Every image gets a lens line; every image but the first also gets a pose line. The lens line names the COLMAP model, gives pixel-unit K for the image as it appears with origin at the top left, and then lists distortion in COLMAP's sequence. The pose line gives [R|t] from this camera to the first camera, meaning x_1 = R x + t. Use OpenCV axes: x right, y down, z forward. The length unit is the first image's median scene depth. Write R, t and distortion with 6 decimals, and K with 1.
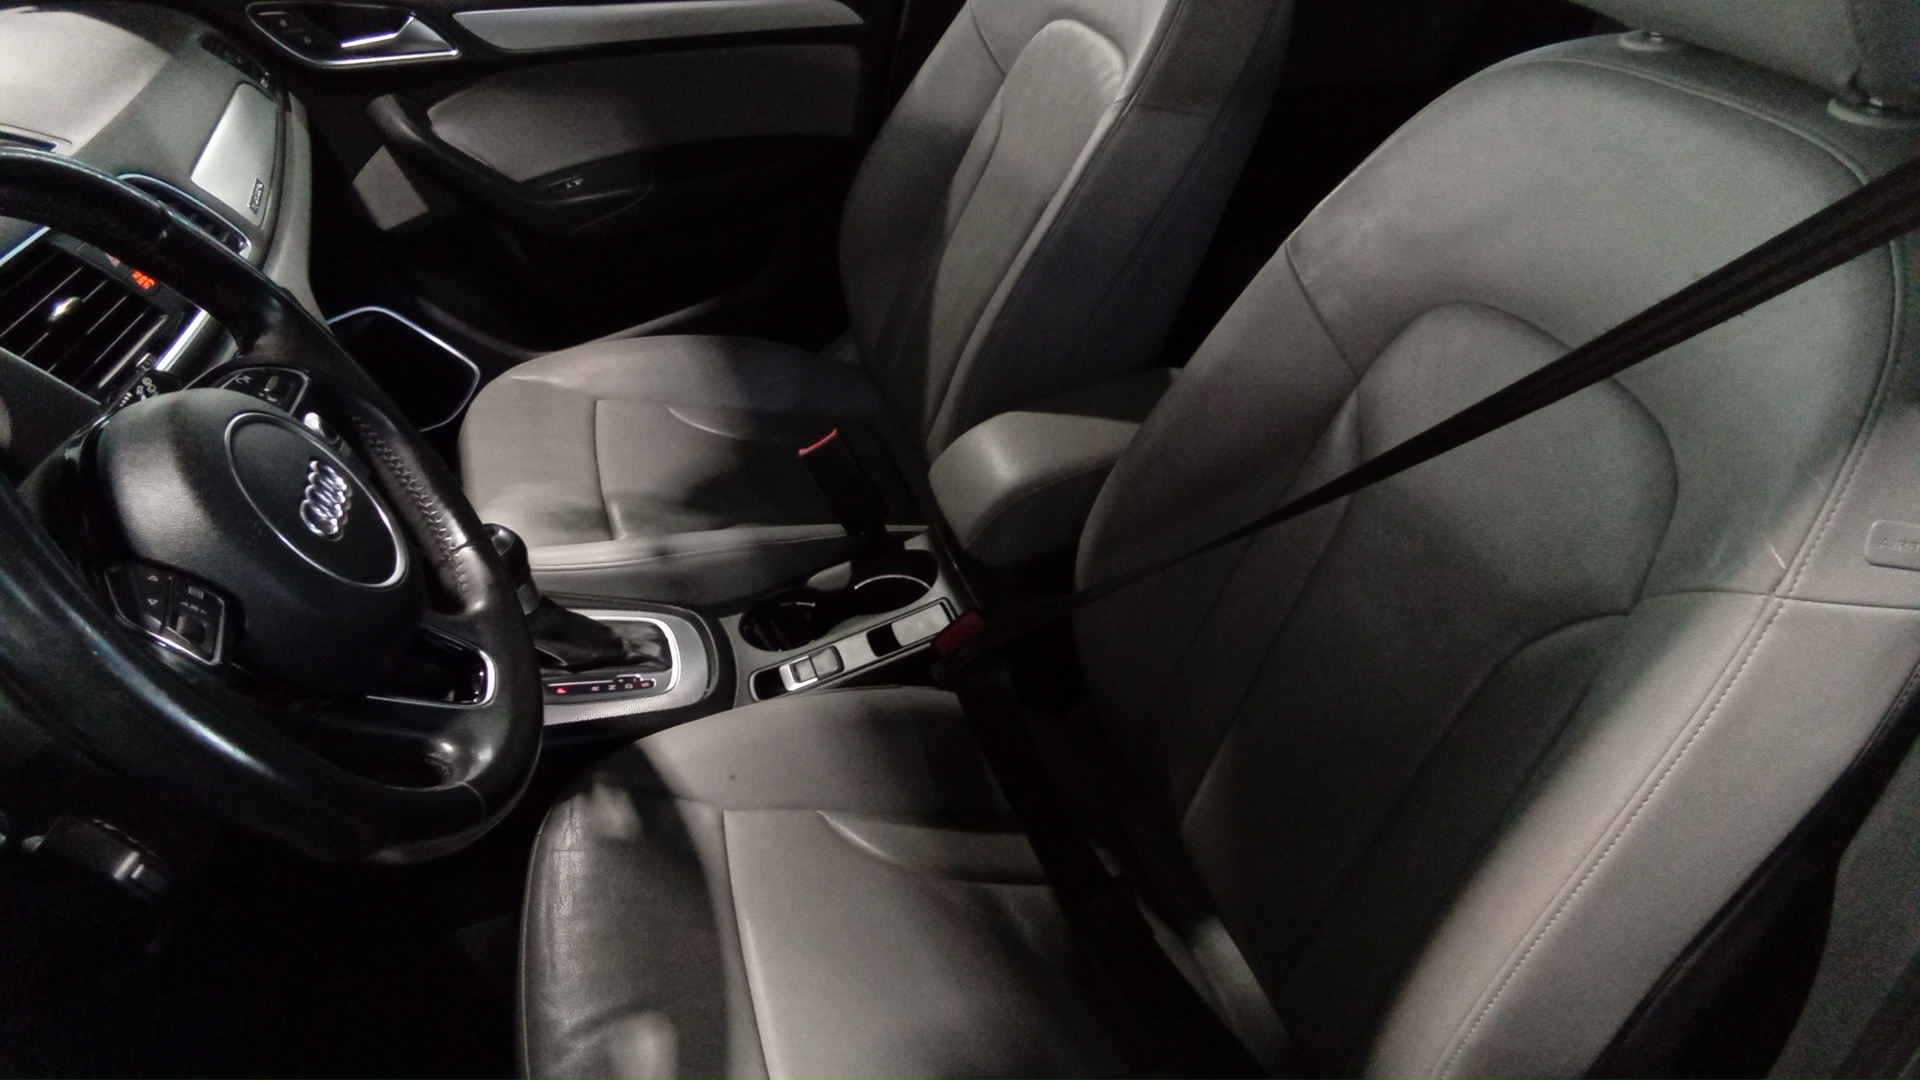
lens RADIAL K [[1313.1, 0, 957.5], [0, 1313.1, 535.4], [0, 0, 1]] dist [0.044096, -0.058148]
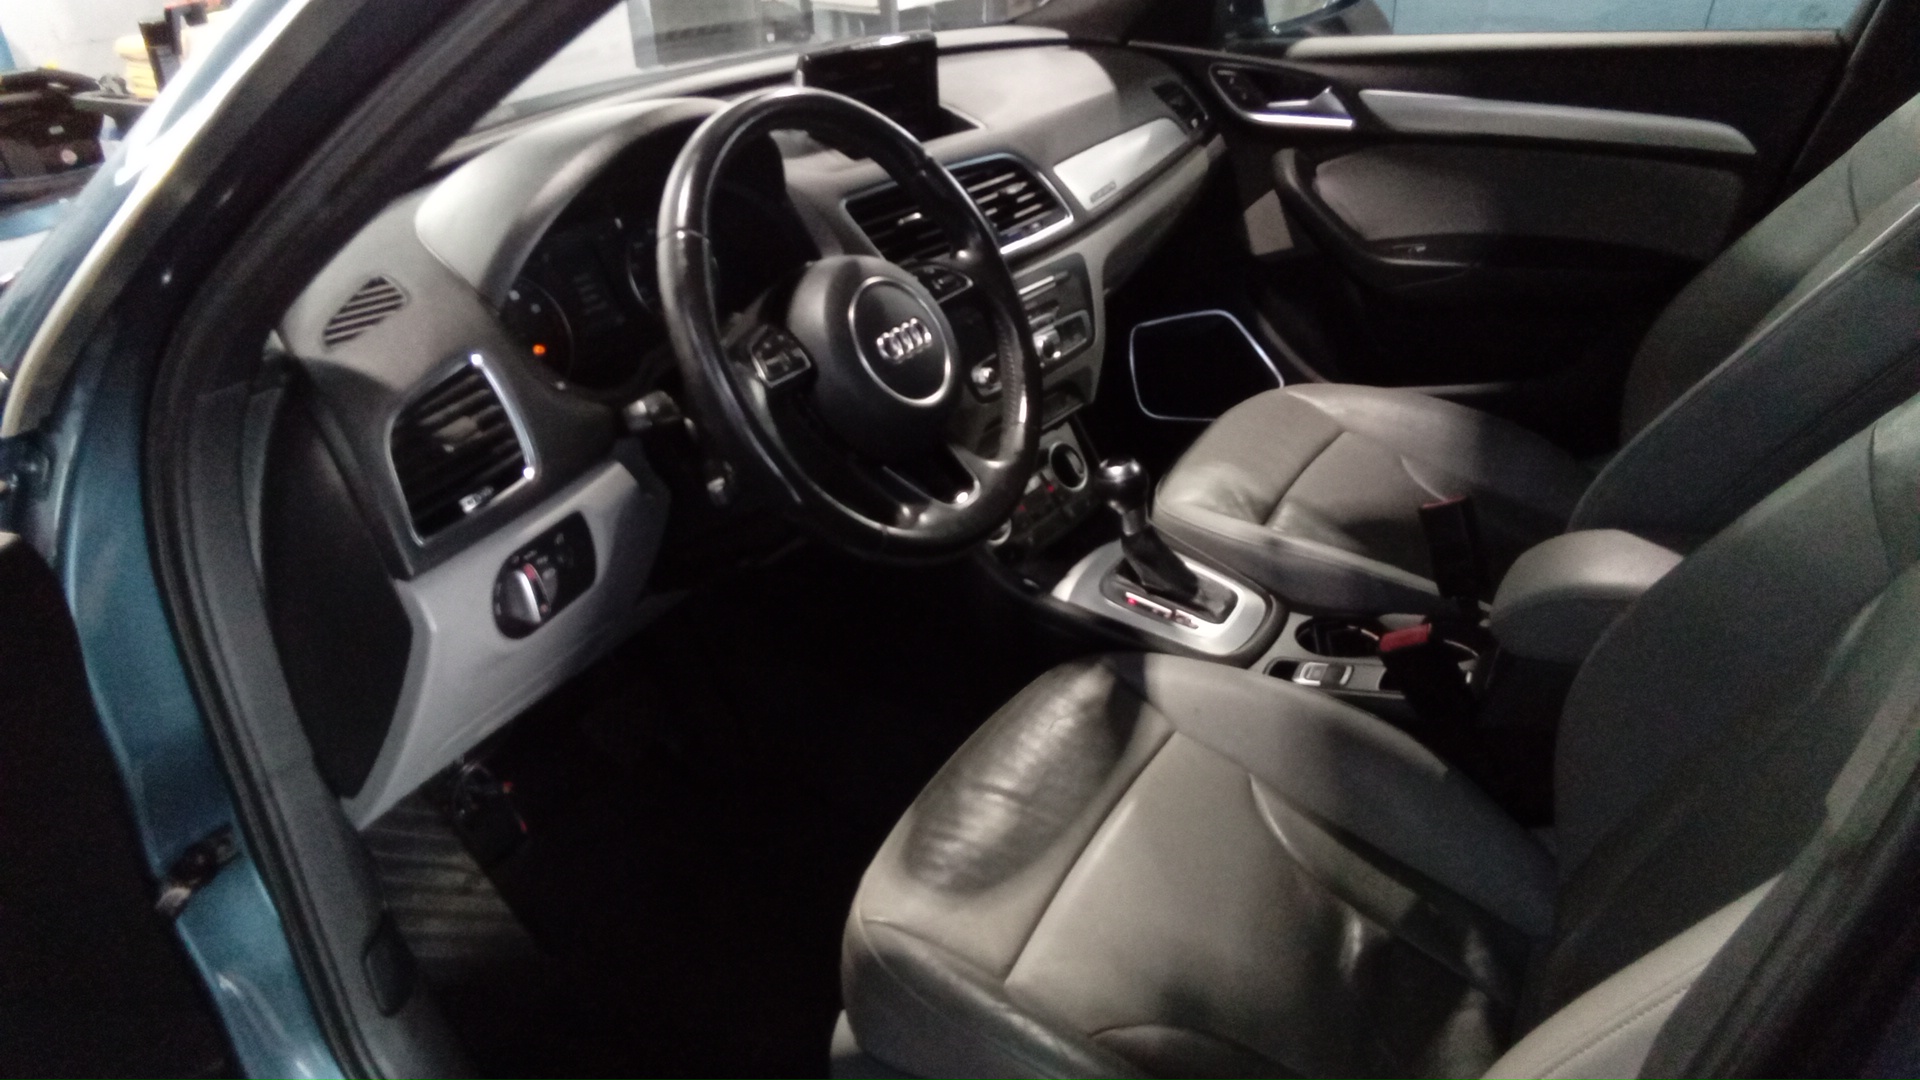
lens RADIAL K [[1313.1, 0, 965.7], [0, 1313.1, 544.3], [0, 0, 1]] dist [0.044096, -0.058148]
pose [[0.681423, 0.343755, -0.646138, 0.362026], [-0.382334, 0.919991, 0.086235, 0.018212], [0.624085, 0.188279, 0.758333, -0.060230]]
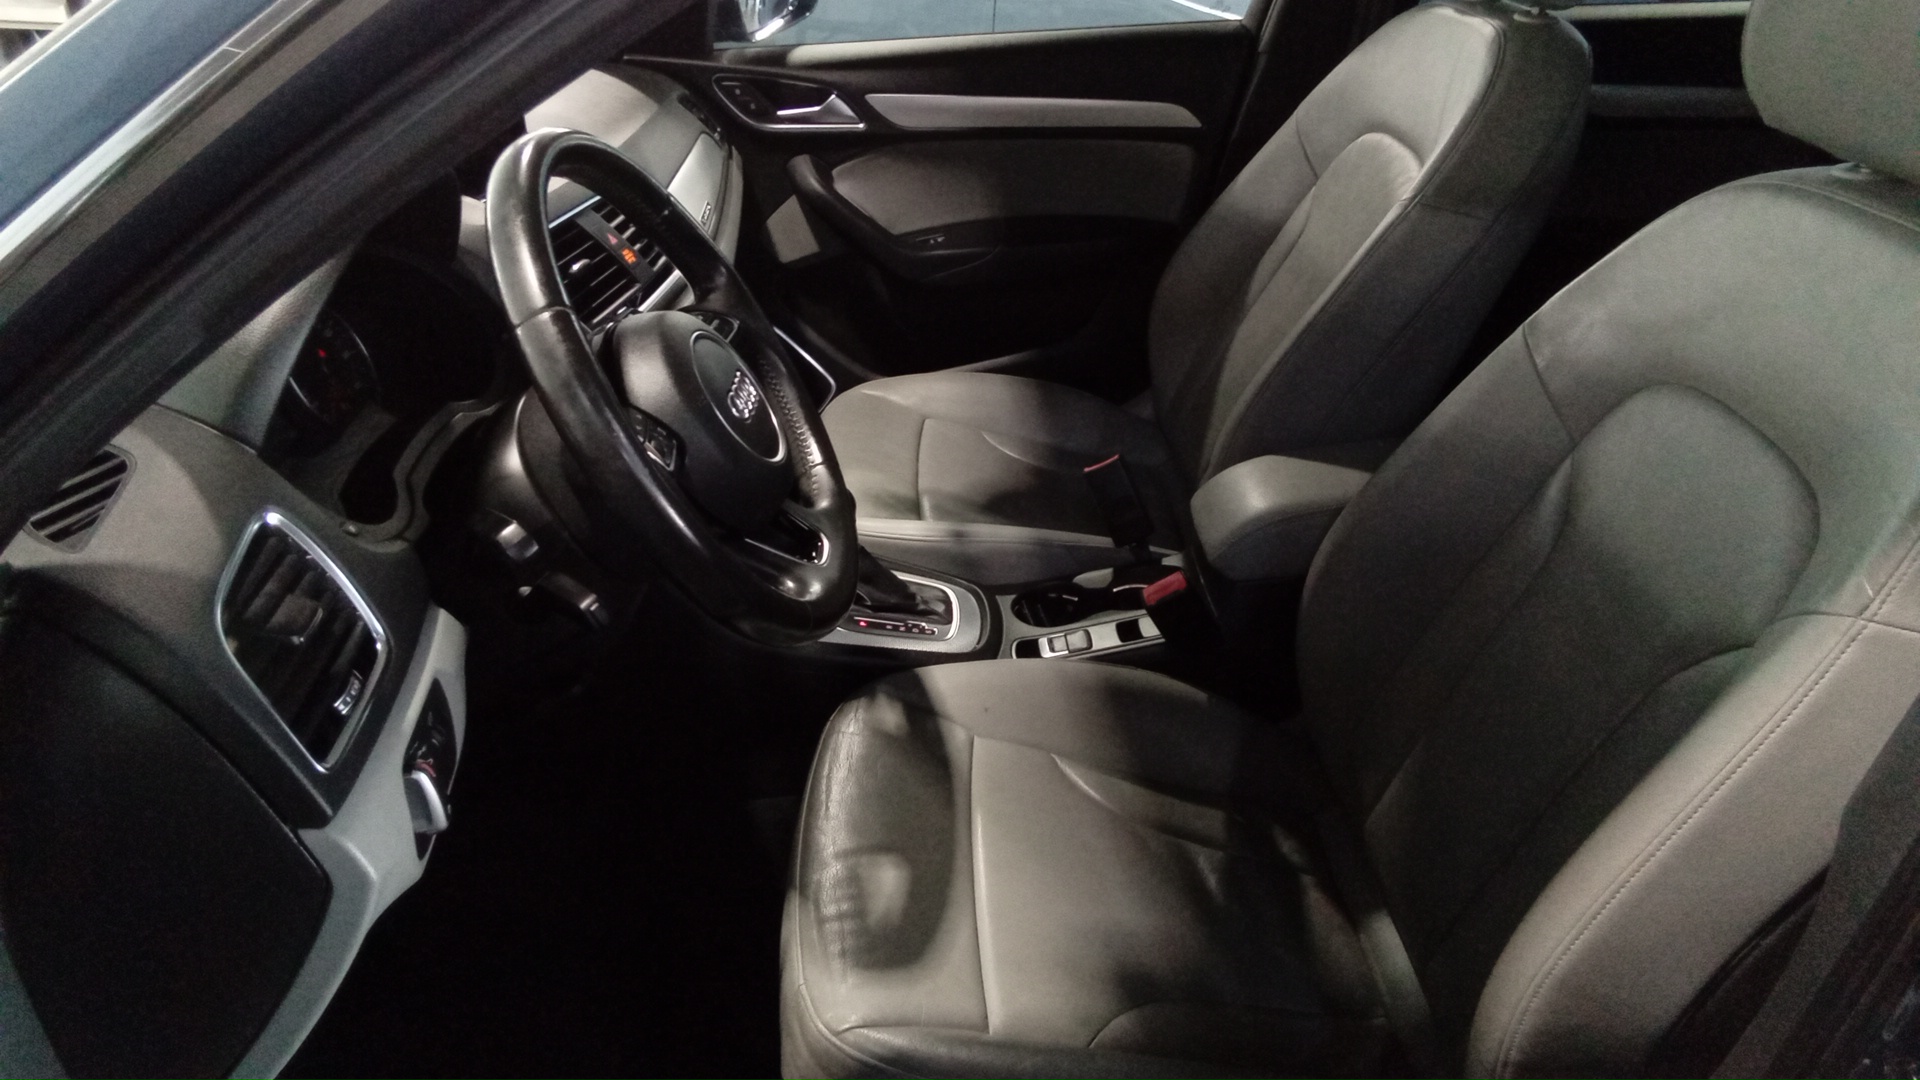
lens RADIAL K [[1313.1, 0, 966.1], [0, 1313.1, 535.5], [0, 0, 1]] dist [0.044096, -0.058148]
pose [[0.964648, 0.141462, -0.222359, 0.051123], [-0.158805, 0.985358, -0.062061, 0.091209], [0.210324, 0.095178, 0.972988, -0.173503]]
